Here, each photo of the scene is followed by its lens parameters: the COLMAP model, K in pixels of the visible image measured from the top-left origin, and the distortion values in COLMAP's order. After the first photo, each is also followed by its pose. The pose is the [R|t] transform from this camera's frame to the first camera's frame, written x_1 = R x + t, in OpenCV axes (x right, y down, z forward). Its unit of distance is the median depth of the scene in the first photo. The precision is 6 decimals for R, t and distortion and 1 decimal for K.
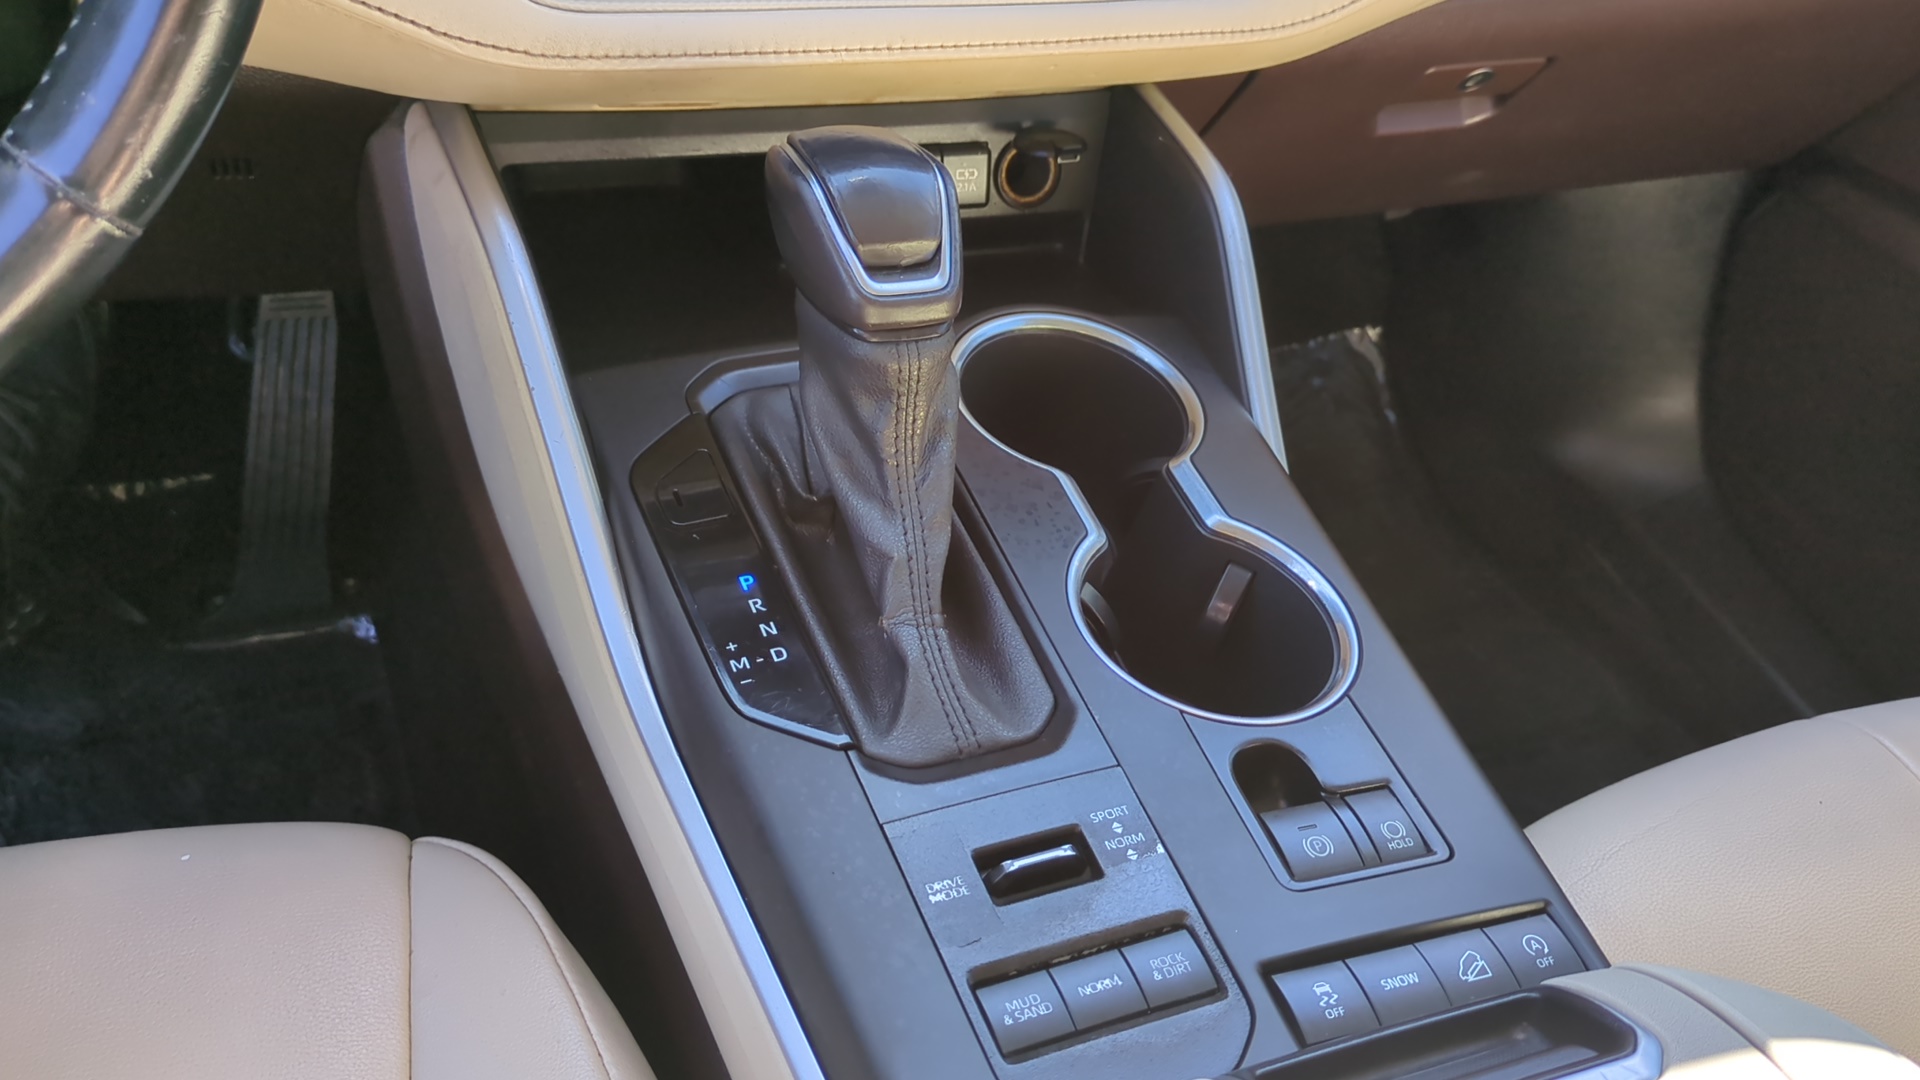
lens RADIAL K [[1635.5, 0, 969.5], [0, 1635.5, 530.9], [0, 0, 1]] dist [0.032352, -0.035734]
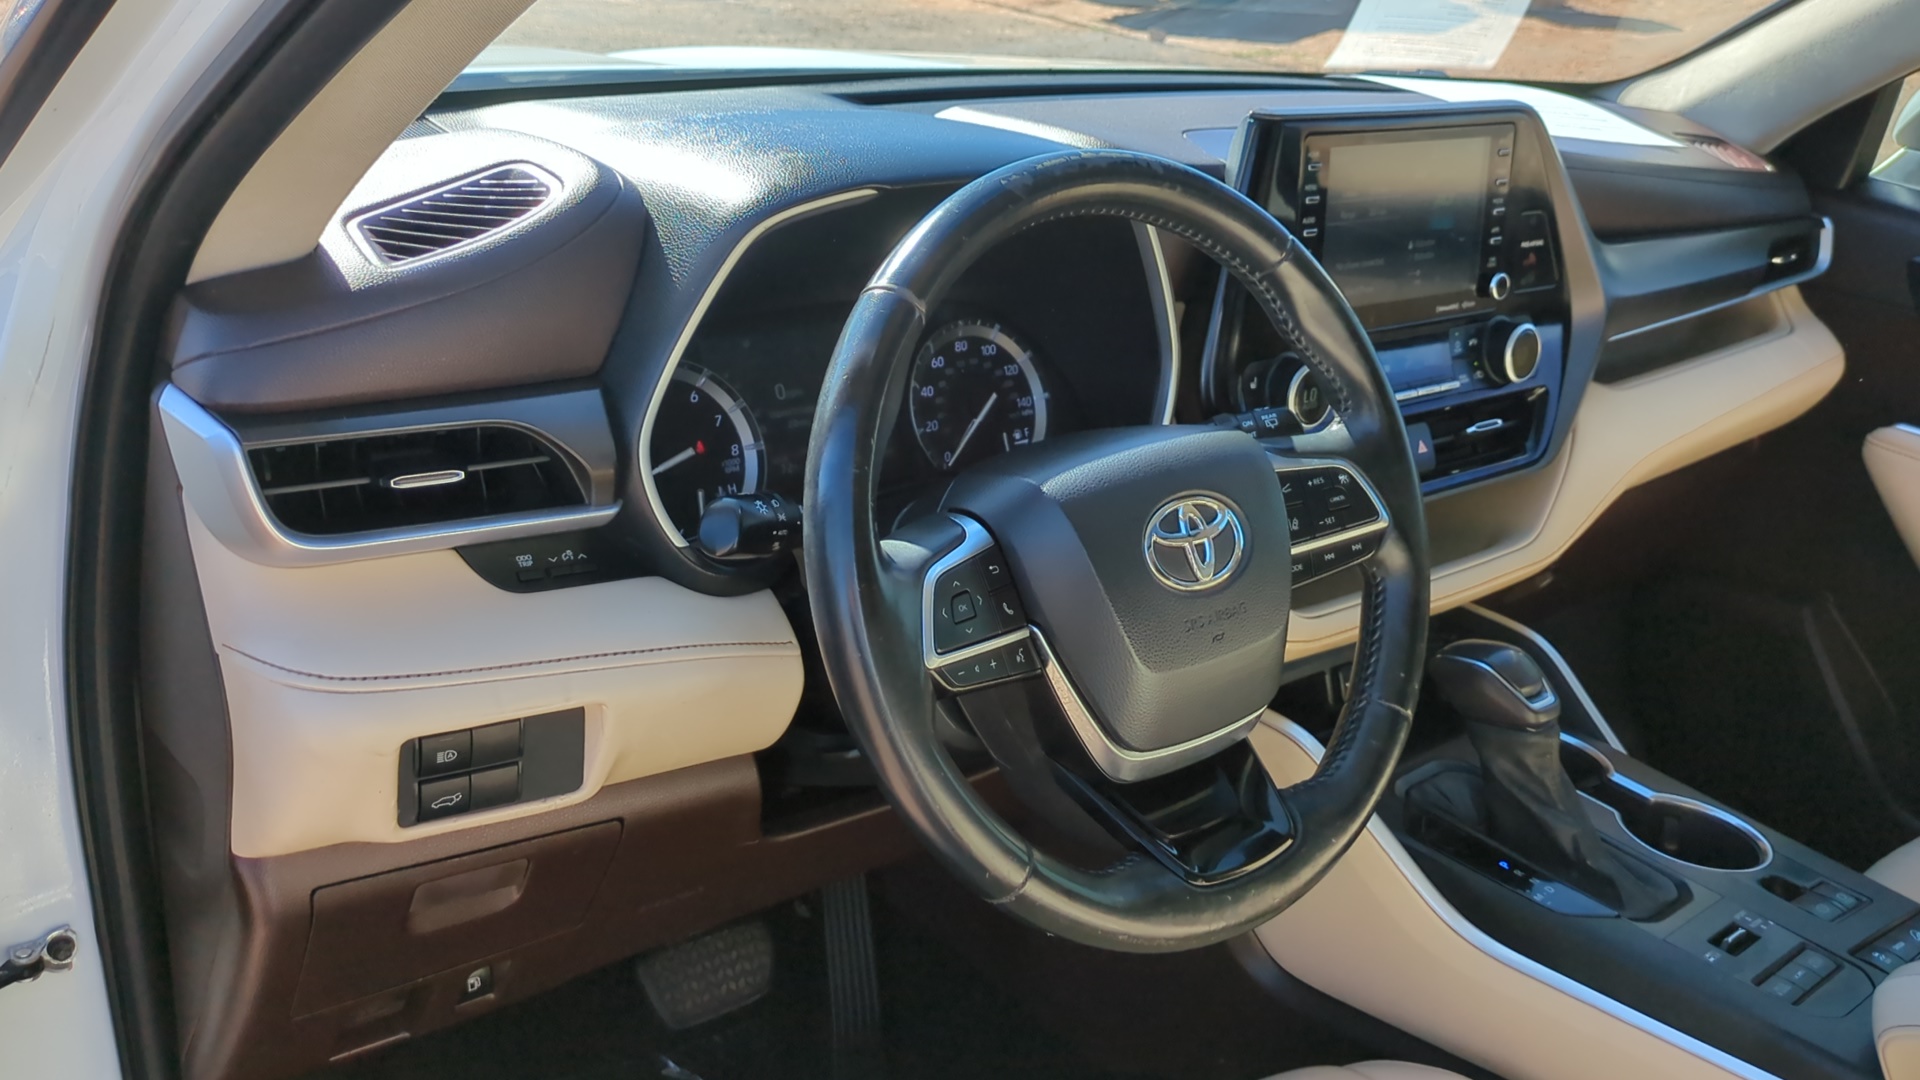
lens RADIAL K [[1635.5, 0, 966.7], [0, 1635.5, 504.4], [0, 0, 1]] dist [0.032352, -0.035734]
pose [[0.954462, -0.188603, 0.231153, -1.200798], [0.254777, 0.918417, -0.302652, 0.069660], [-0.155214, 0.347762, 0.924646, -0.954821]]
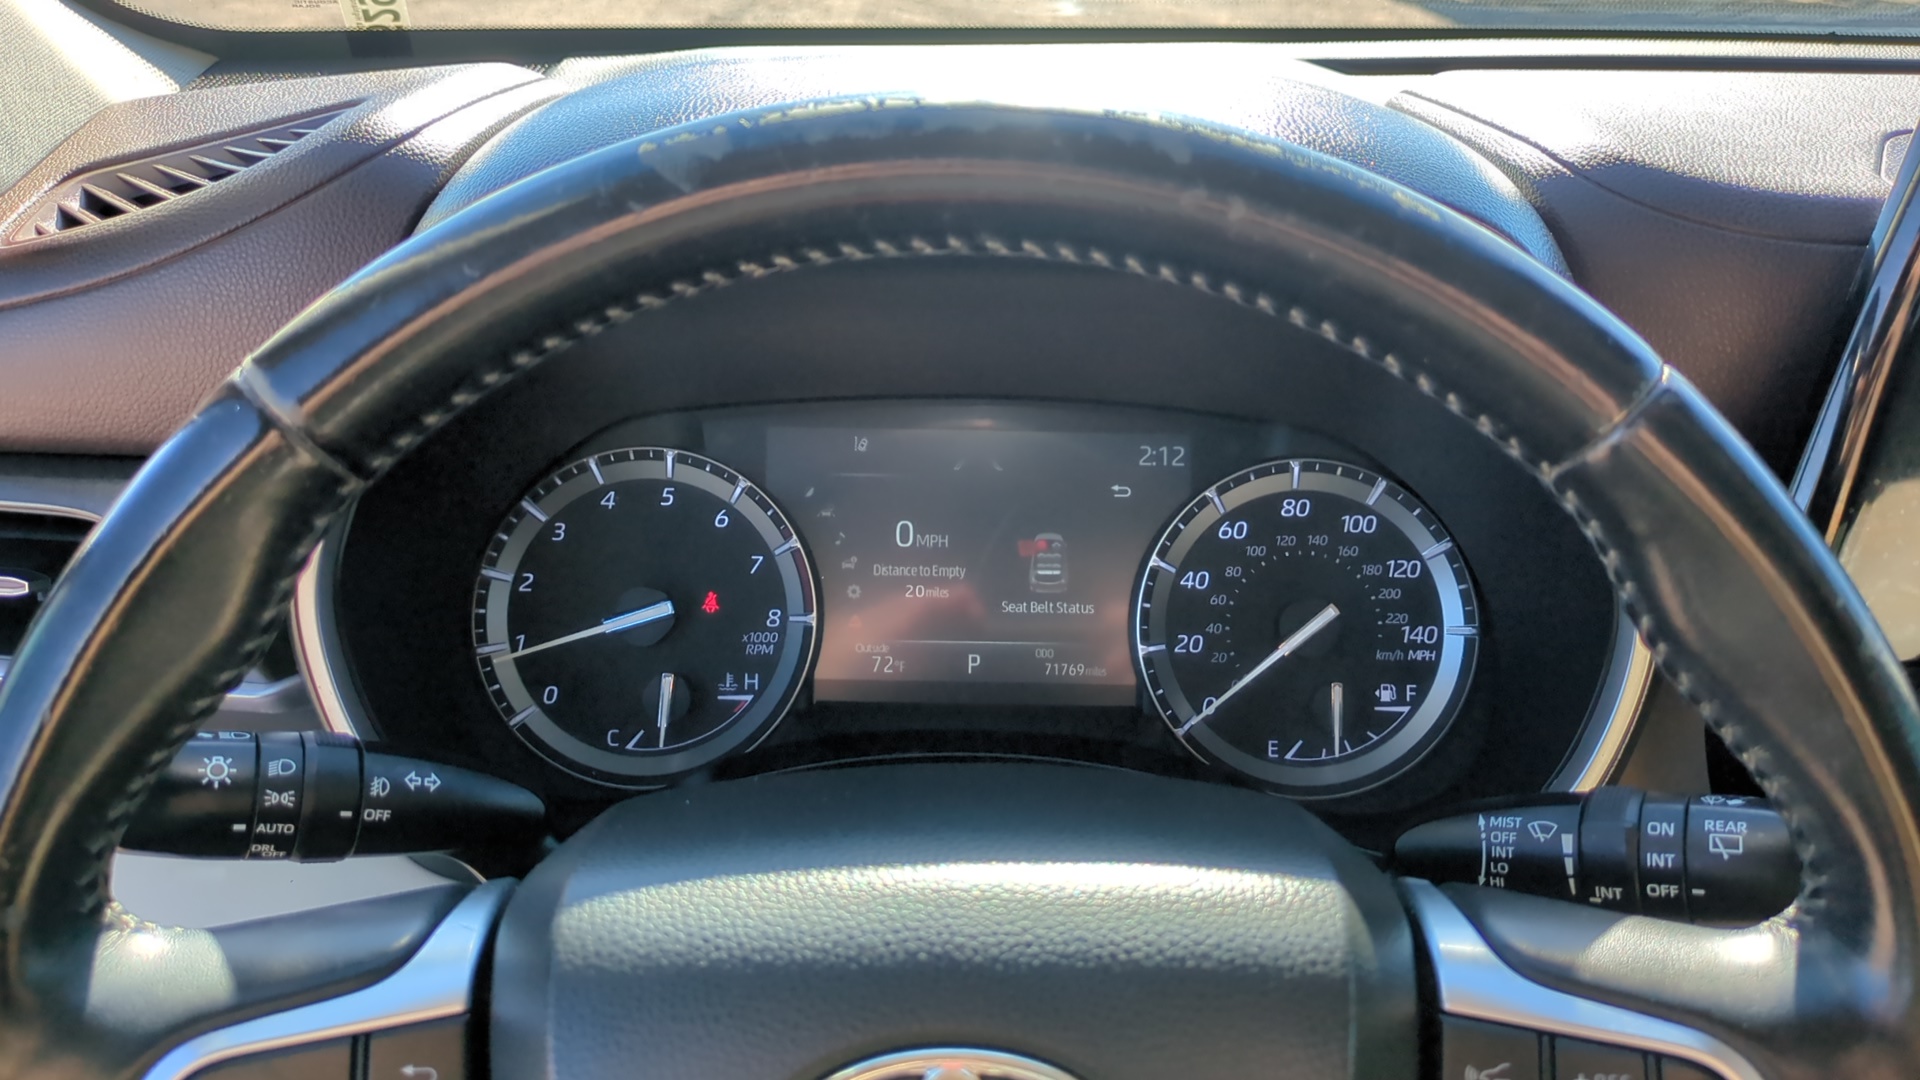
lens RADIAL K [[1635.5, 0, 963.2], [0, 1635.5, 520.6], [0, 0, 1]] dist [0.032352, -0.035734]
pose [[0.914933, 0.001289, -0.403603, -0.395803], [-0.156666, 0.922719, -0.352202, -0.335896], [0.371958, 0.385472, 0.844428, -0.067360]]
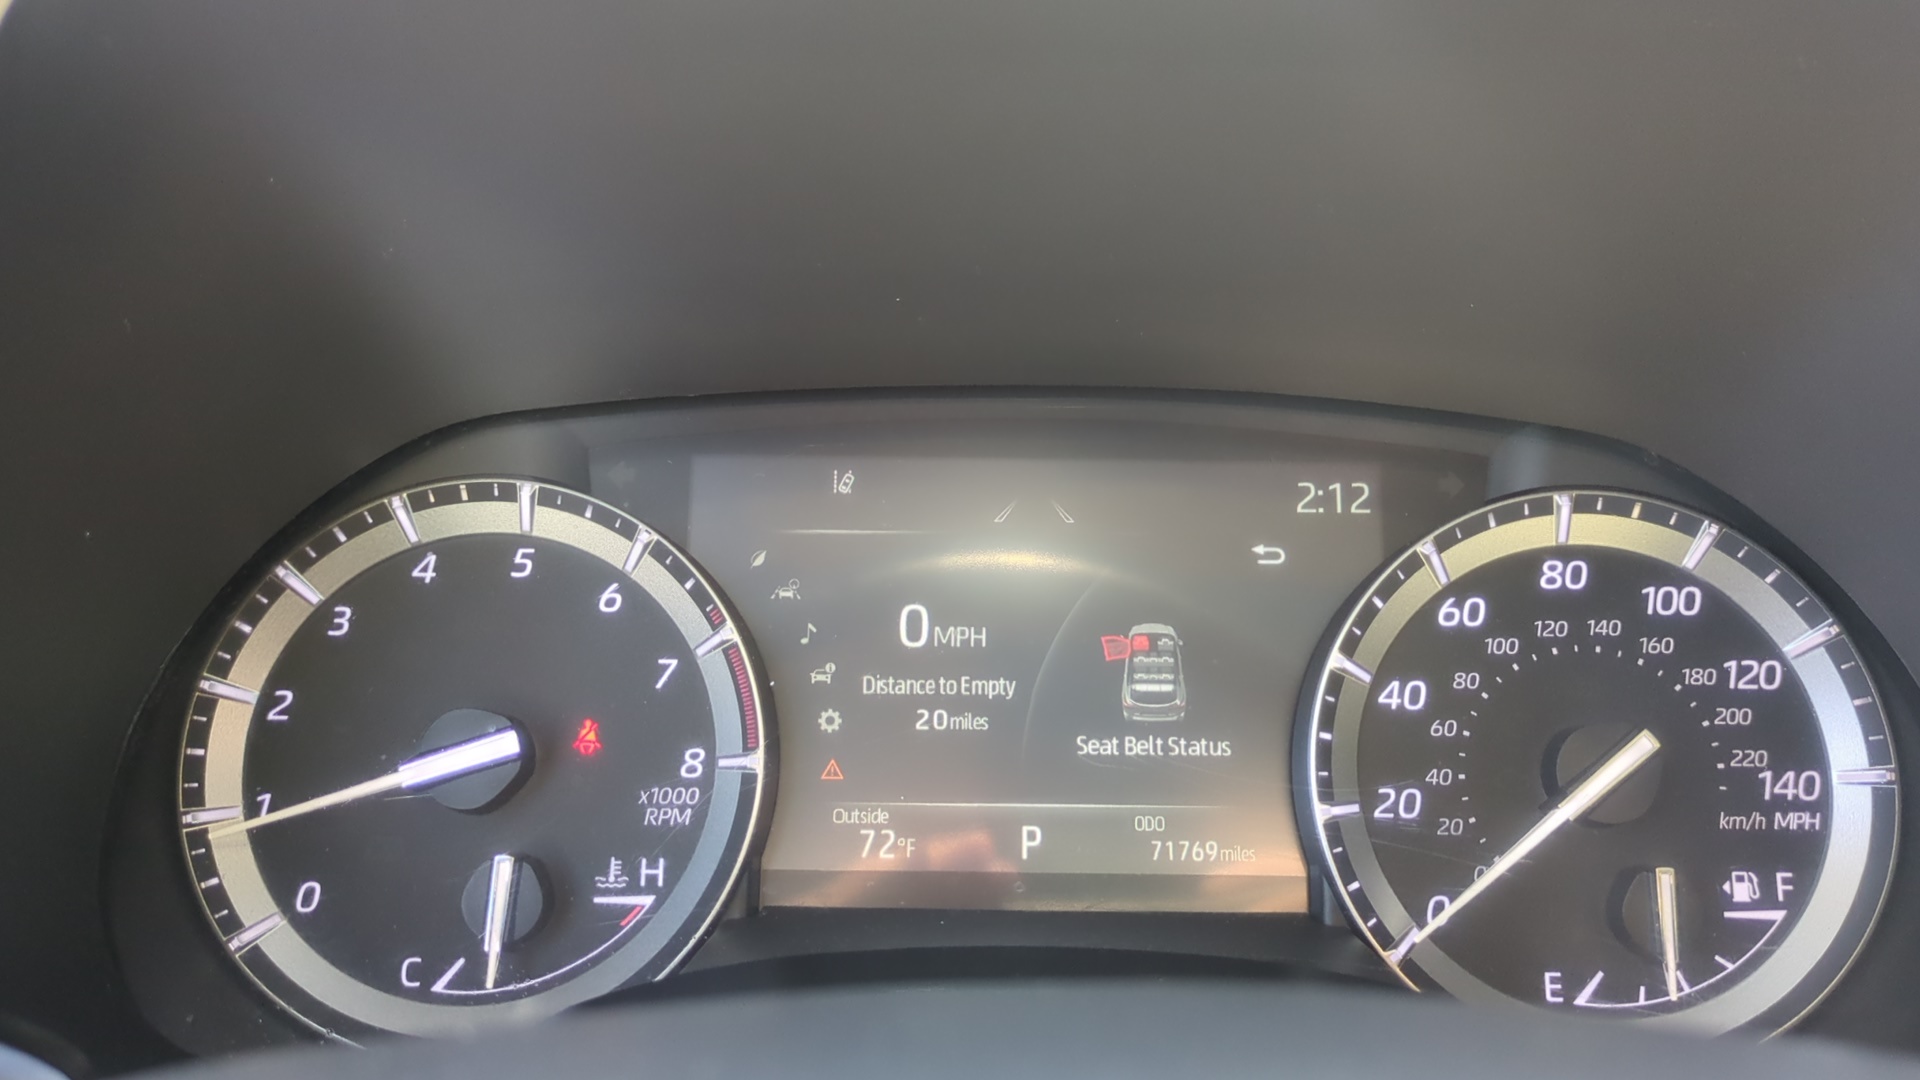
lens RADIAL K [[1635.5, 0, 969.8], [0, 1635.5, 543.8], [0, 0, 1]] dist [0.032352, -0.035734]
pose [[0.911417, -0.063561, -0.406544, -0.598944], [-0.154619, 0.862693, -0.481512, -0.427260], [0.381328, 0.501718, 0.776446, 0.360183]]
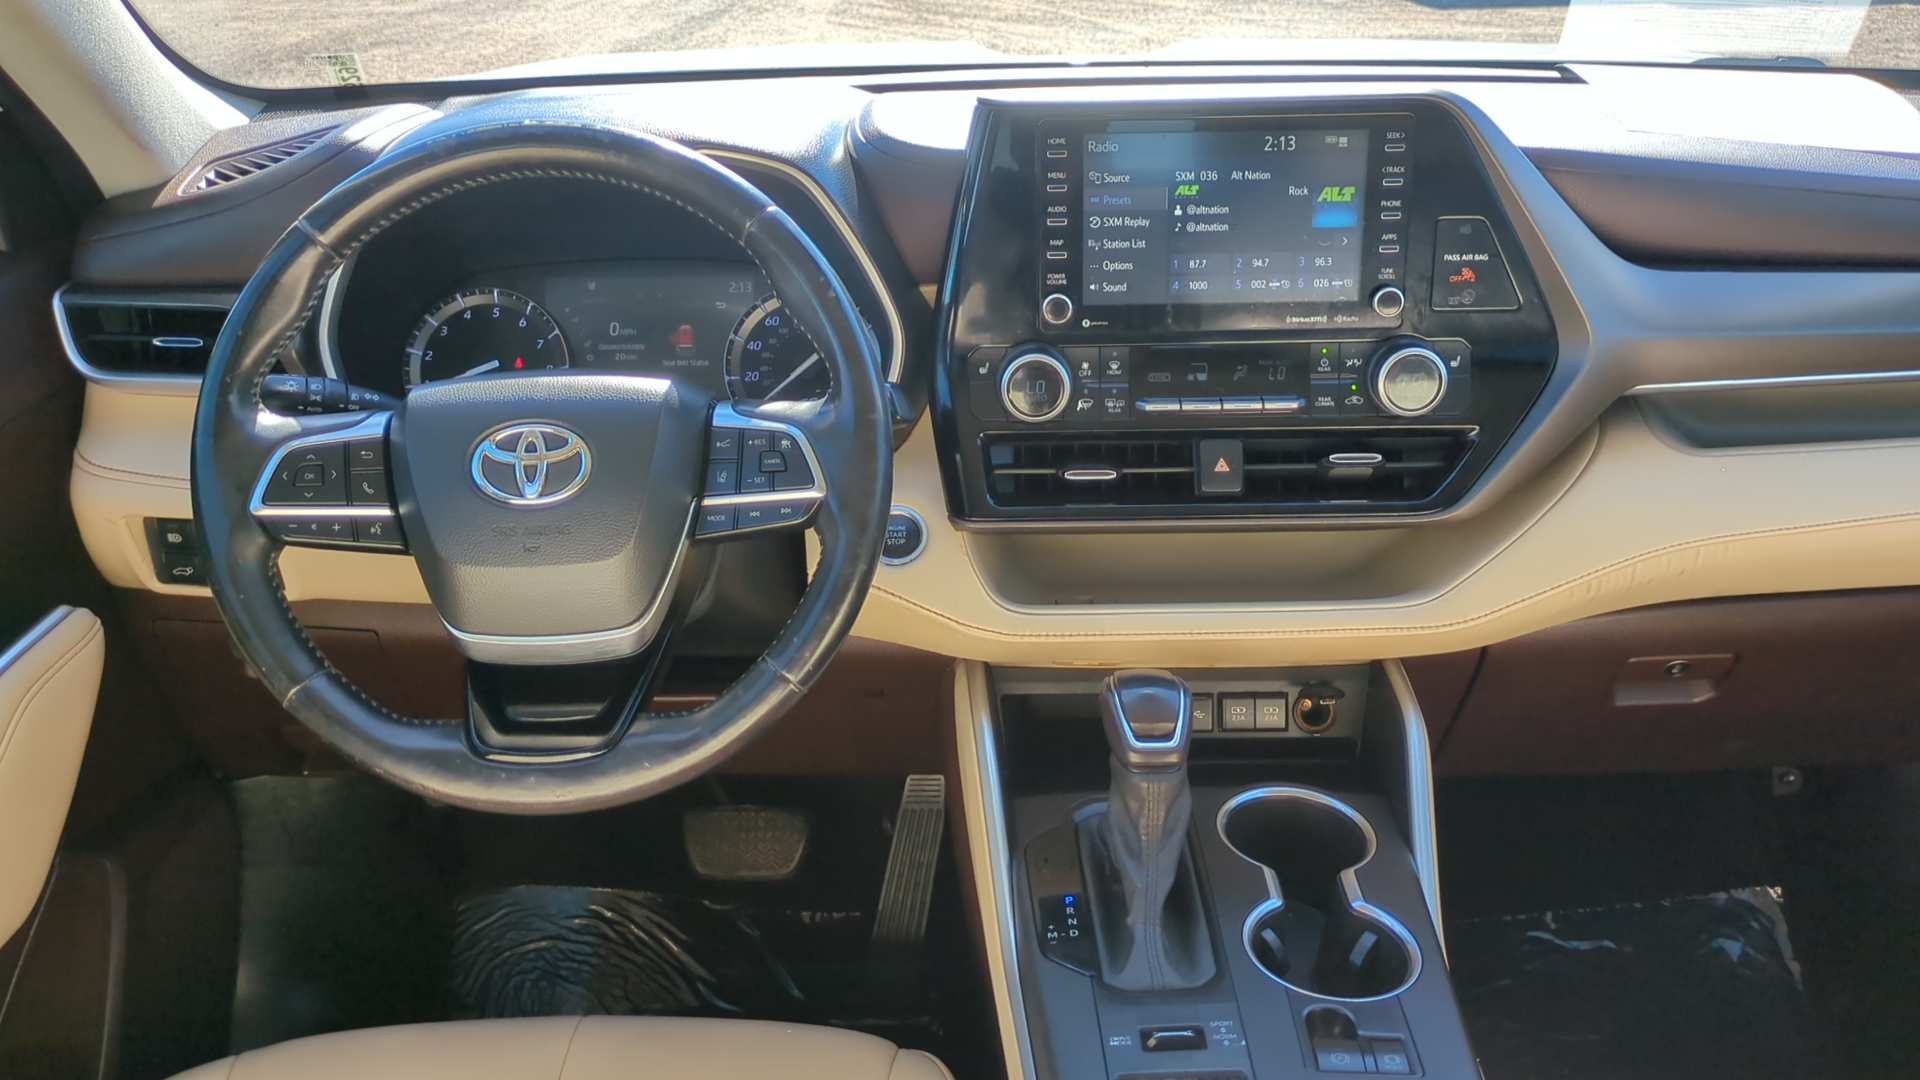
lens RADIAL K [[1635.5, 0, 966.8], [0, 1635.5, 514.2], [0, 0, 1]] dist [0.032352, -0.035734]
pose [[0.913668, -0.024531, -0.405721, 0.552573], [-0.129598, 0.928497, -0.347990, 0.301383], [0.385247, 0.370528, 0.845159, -0.834183]]
